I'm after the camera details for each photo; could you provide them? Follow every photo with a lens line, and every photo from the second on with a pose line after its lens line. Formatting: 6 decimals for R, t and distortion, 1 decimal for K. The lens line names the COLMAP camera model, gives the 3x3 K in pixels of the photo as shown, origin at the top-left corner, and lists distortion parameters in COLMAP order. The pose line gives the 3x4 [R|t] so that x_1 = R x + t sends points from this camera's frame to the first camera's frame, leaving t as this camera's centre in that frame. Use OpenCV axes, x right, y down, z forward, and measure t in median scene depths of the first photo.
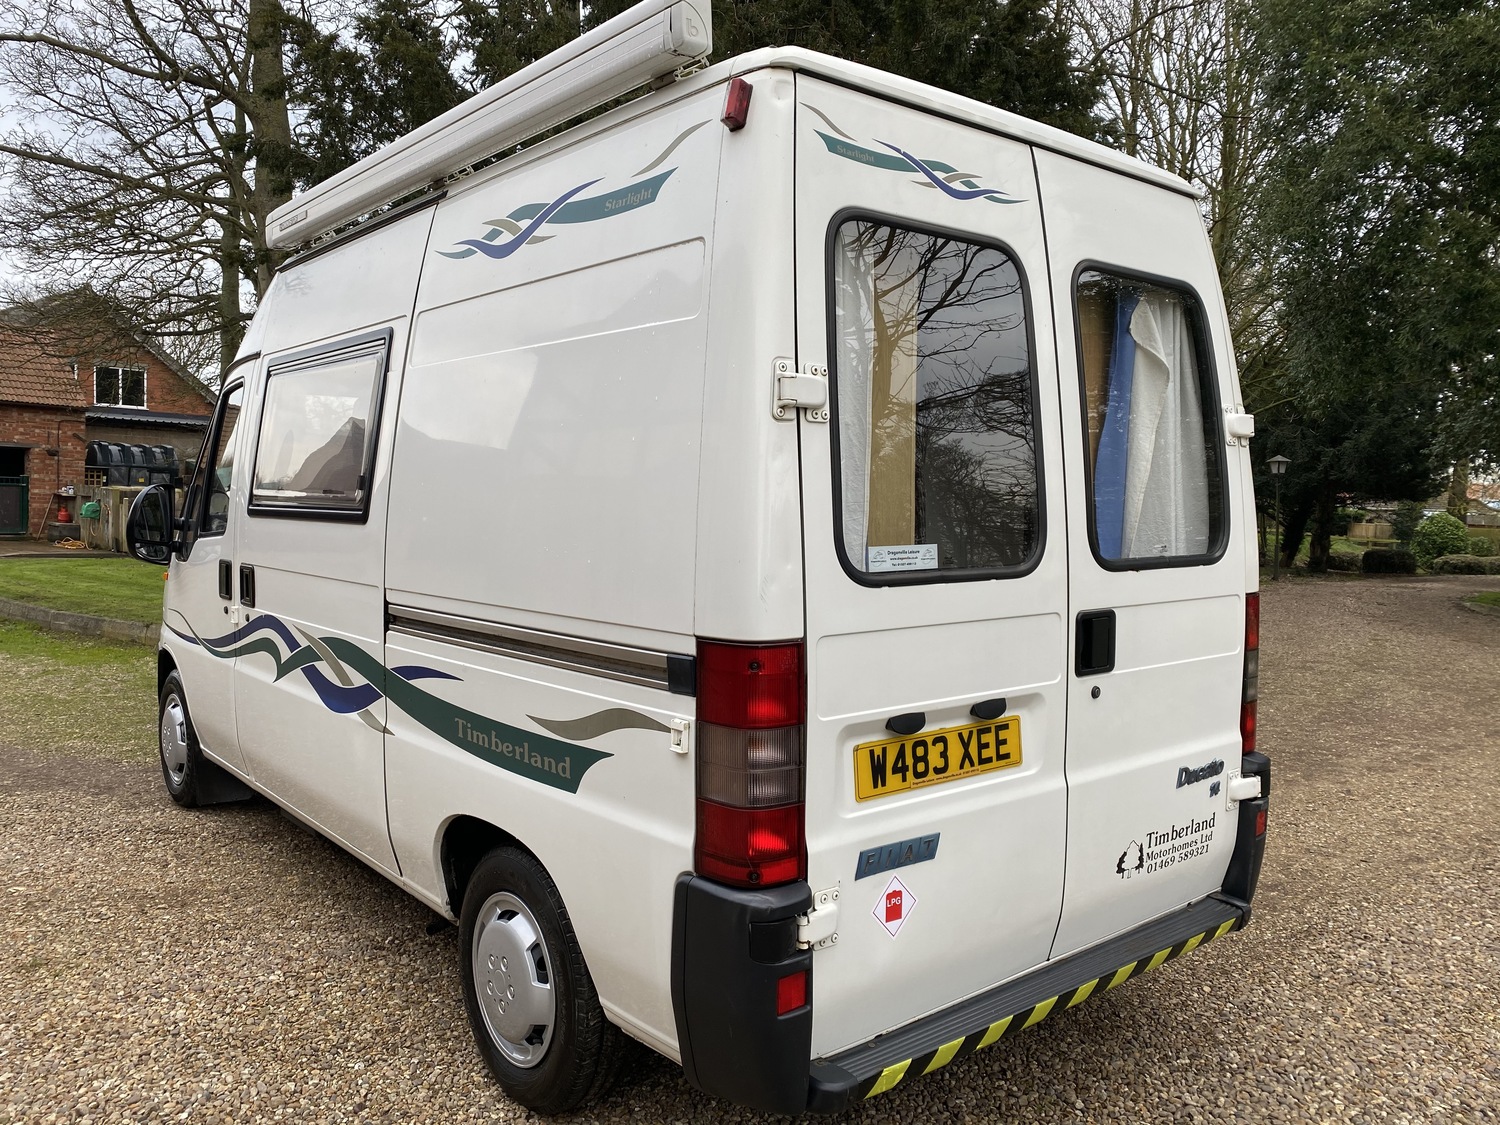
lens RADIAL K [[1132.6, 0, 744.9], [0, 1132.6, 572.5], [0, 0, 1]] dist [0.051767, -0.068185]
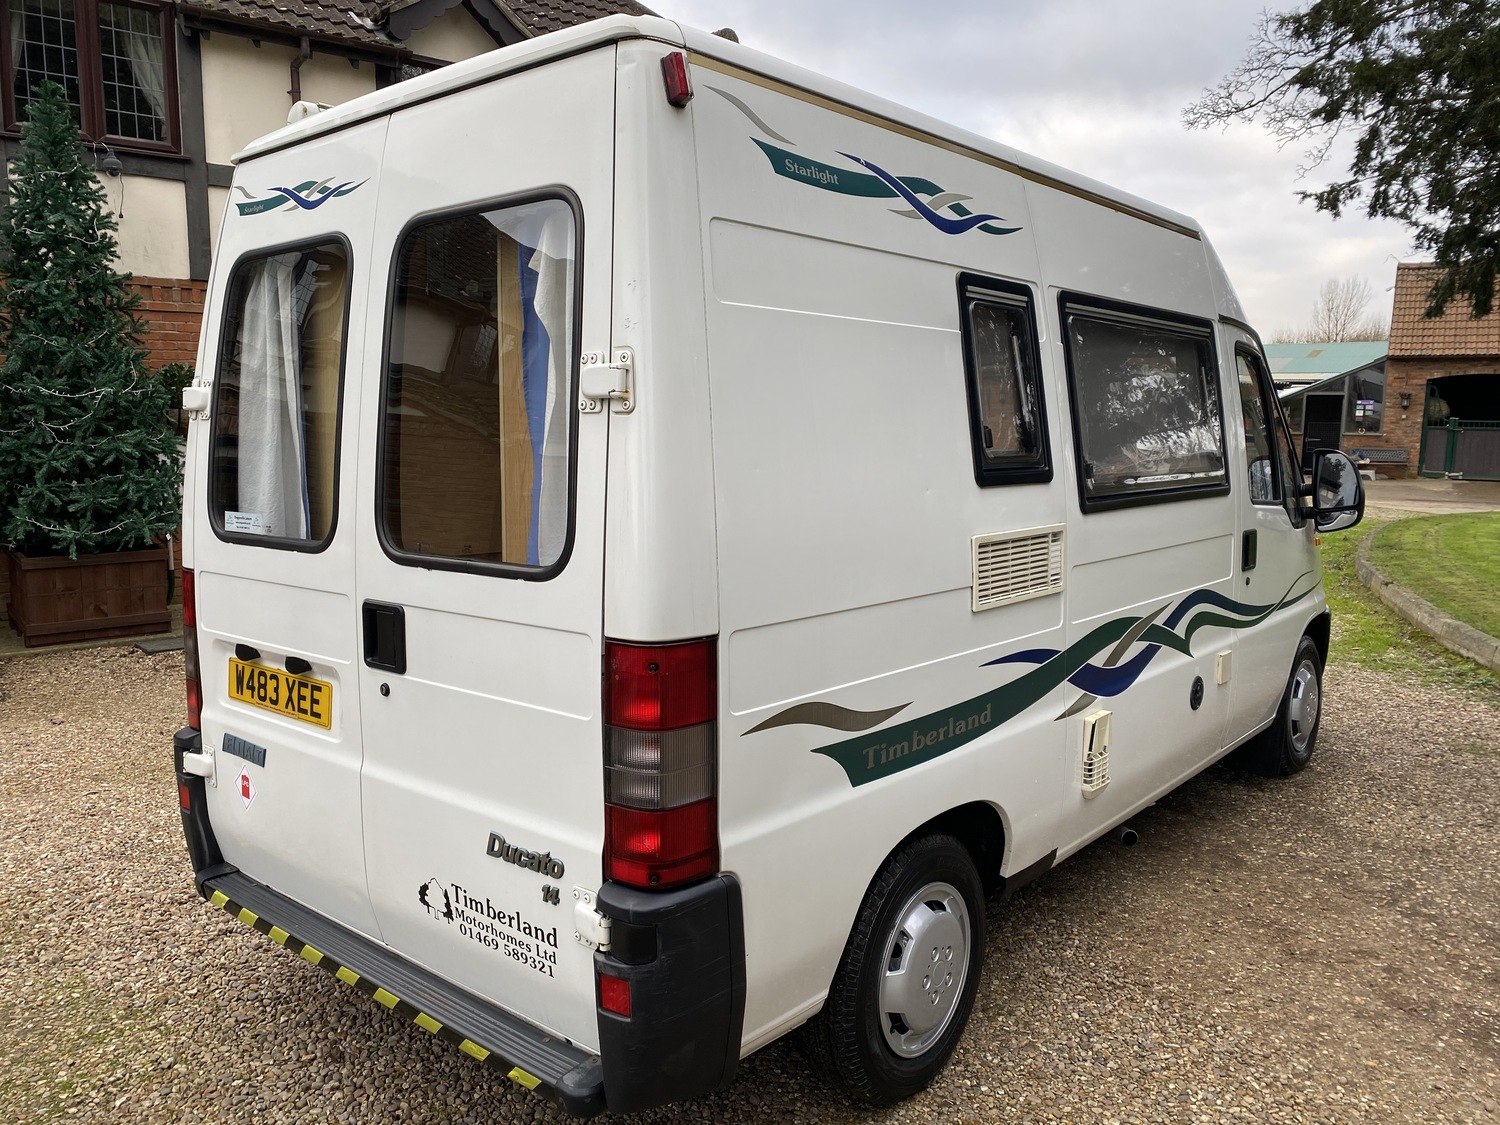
lens RADIAL K [[1132.6, 0, 741.5], [0, 1132.6, 562.9], [0, 0, 1]] dist [0.051767, -0.068185]
pose [[0.174235, 0.105458, -0.979041, 1.257420], [-0.062439, 0.993431, 0.095896, -0.105765], [0.982723, 0.044422, 0.179675, 1.108996]]
